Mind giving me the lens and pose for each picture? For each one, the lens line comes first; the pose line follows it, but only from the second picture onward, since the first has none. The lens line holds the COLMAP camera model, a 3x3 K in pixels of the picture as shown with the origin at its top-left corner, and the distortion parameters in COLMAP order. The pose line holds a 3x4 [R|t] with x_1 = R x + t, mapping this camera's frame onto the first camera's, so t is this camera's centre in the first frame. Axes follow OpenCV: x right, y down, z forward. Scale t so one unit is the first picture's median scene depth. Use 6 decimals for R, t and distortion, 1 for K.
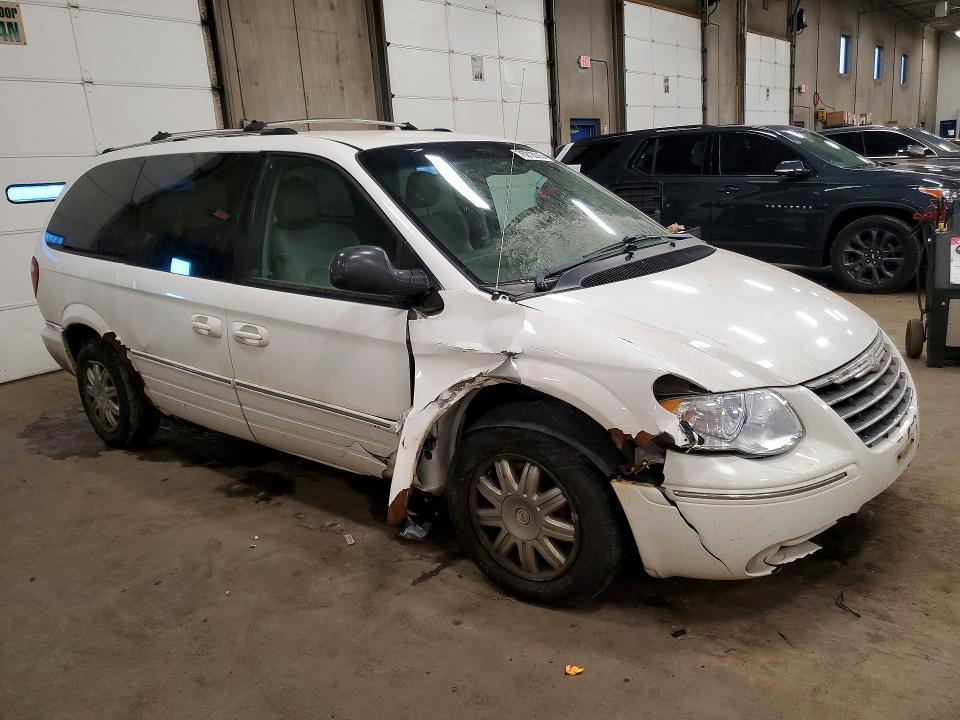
lens RADIAL K [[749.0, 0, 480.0], [0, 749.0, 360.0], [0, 0, 1]] dist [0.013062, 0.009264]
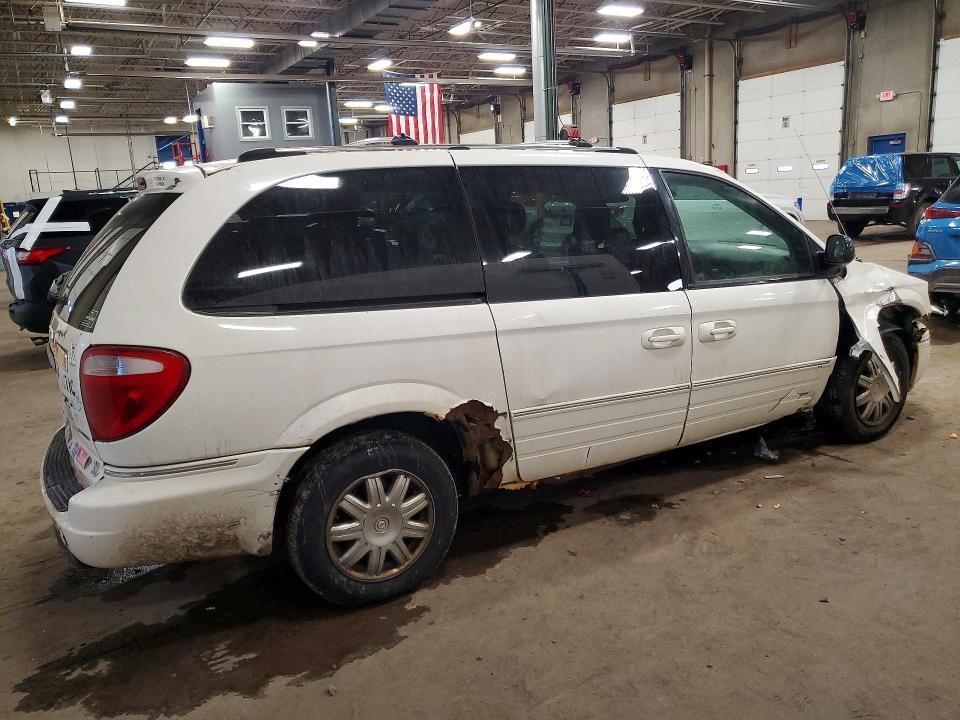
lens RADIAL K [[749.0, 0, 480.0], [0, 749.0, 360.0], [0, 0, 1]] dist [0.013062, 0.009264]
pose [[0.340004, -0.145756, 0.929060, -1.304088], [0.244371, 0.967673, 0.062382, -0.130978], [-0.908119, 0.205826, 0.364632, 0.834036]]
